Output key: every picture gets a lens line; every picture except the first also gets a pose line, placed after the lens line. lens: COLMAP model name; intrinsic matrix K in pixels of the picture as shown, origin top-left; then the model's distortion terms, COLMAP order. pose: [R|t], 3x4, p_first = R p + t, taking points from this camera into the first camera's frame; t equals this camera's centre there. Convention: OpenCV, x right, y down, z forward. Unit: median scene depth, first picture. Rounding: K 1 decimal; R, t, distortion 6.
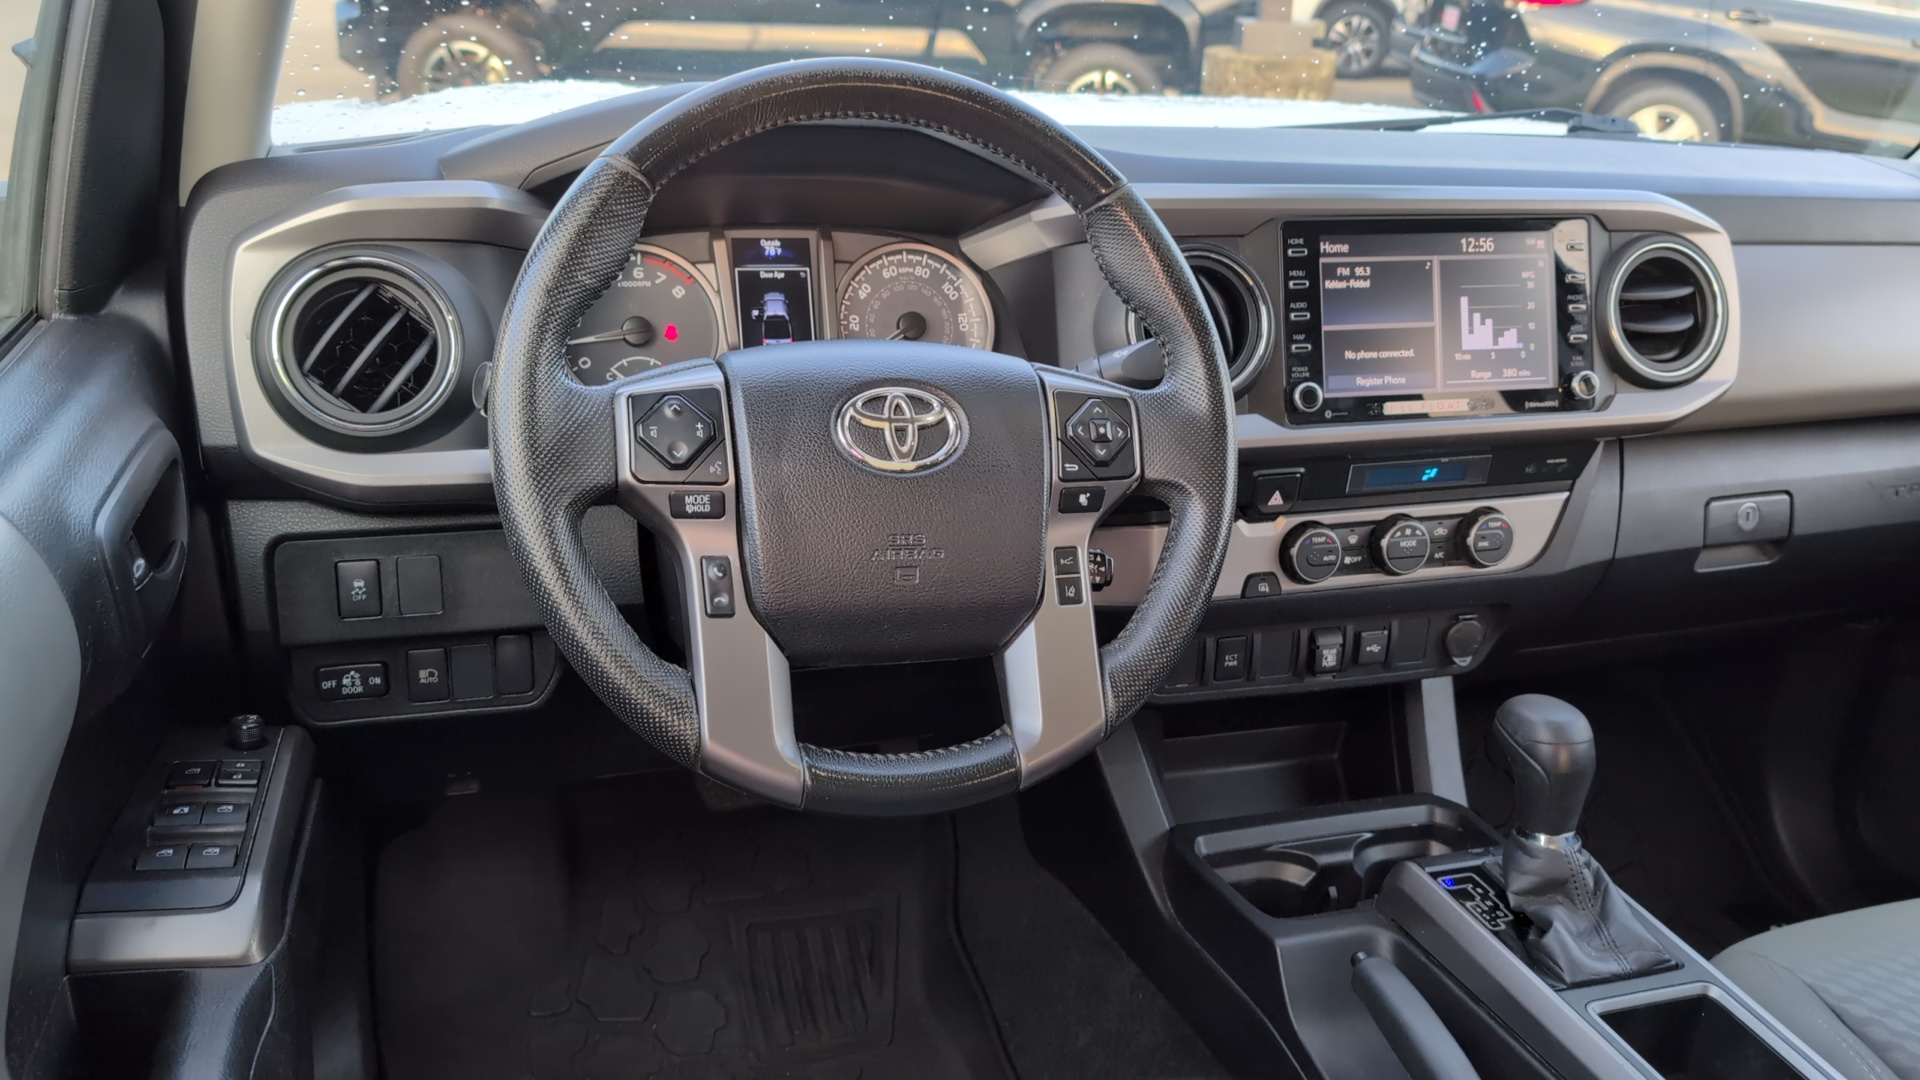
lens RADIAL K [[1483.8, 0, 960.5], [0, 1483.8, 505.0], [0, 0, 1]] dist [-0.032170, 0.001467]
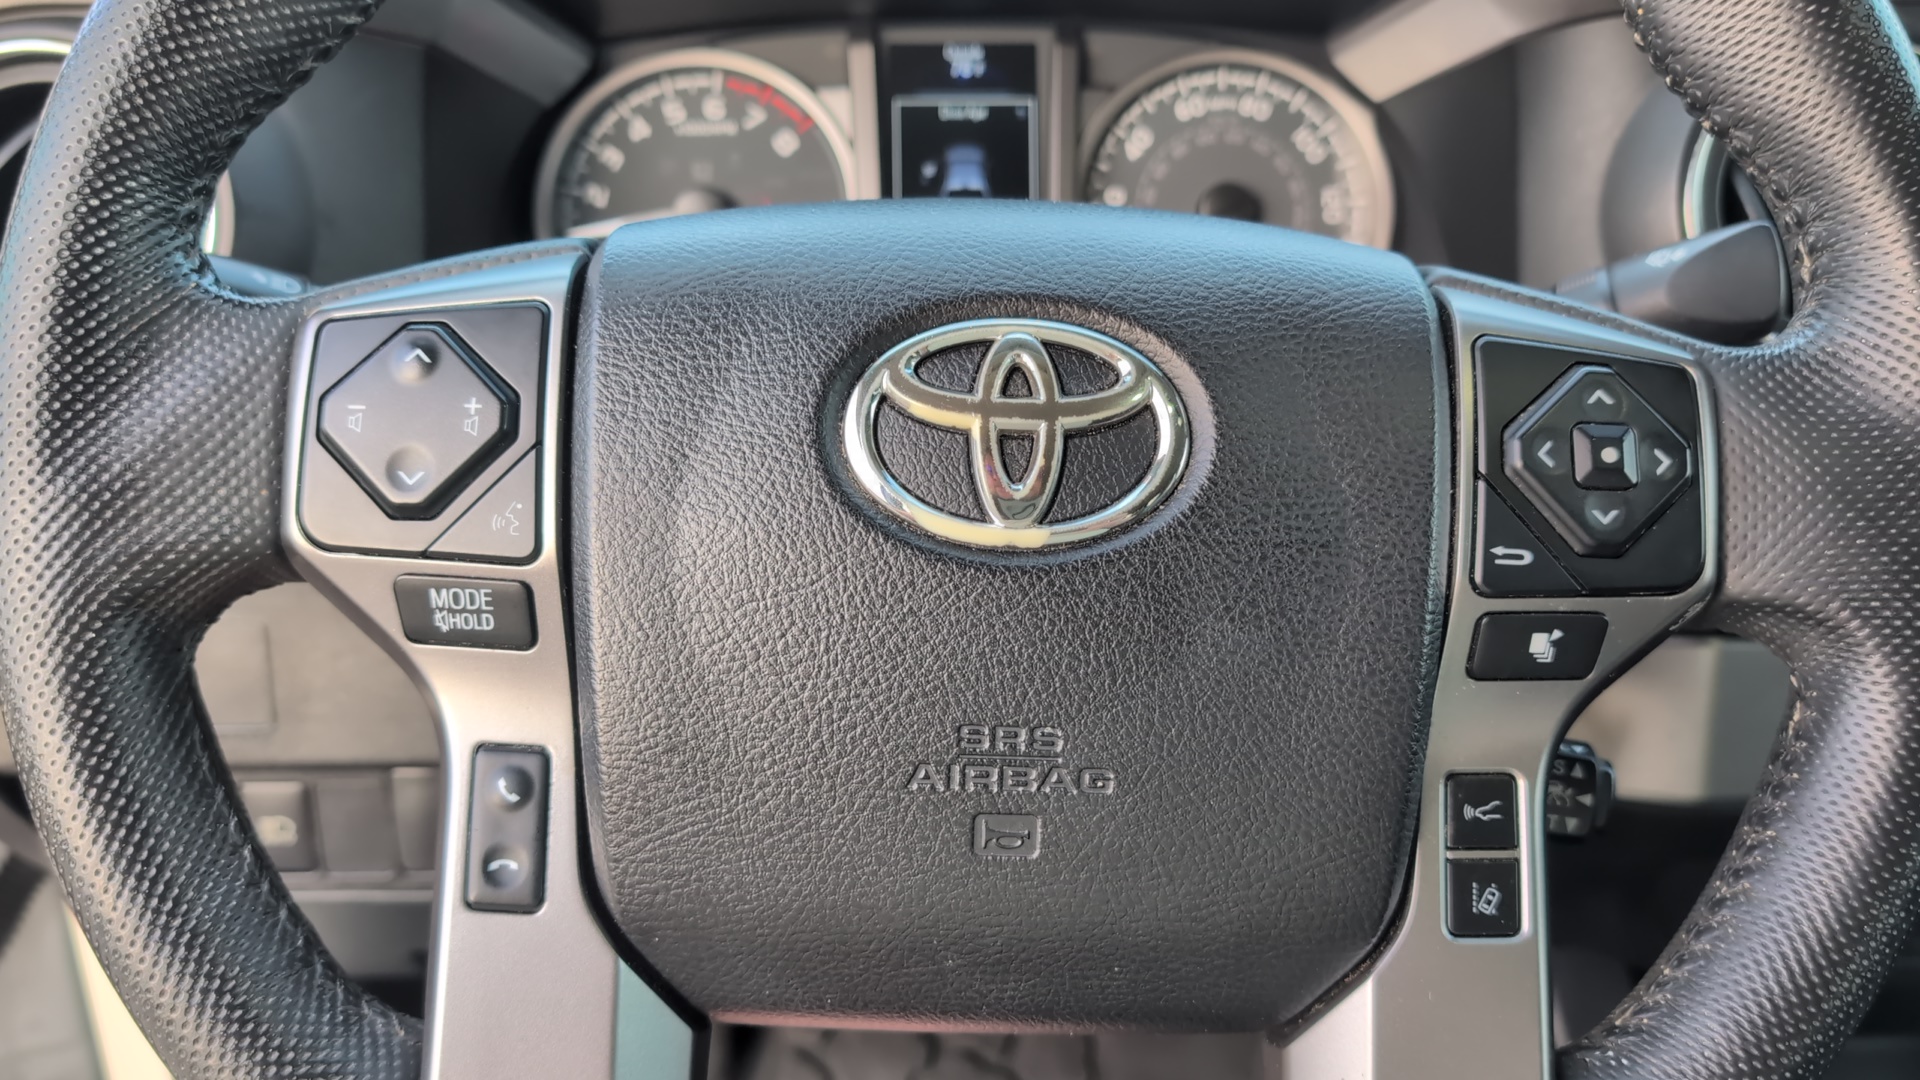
lens RADIAL K [[1483.8, 0, 960.5], [0, 1483.8, 505.0], [0, 0, 1]] dist [-0.032170, 0.001467]
pose [[0.950527, 0.057334, -0.305304, 0.045398], [-0.046261, 0.997987, 0.043387, -0.037427], [0.307177, -0.027117, 0.951266, 0.498179]]
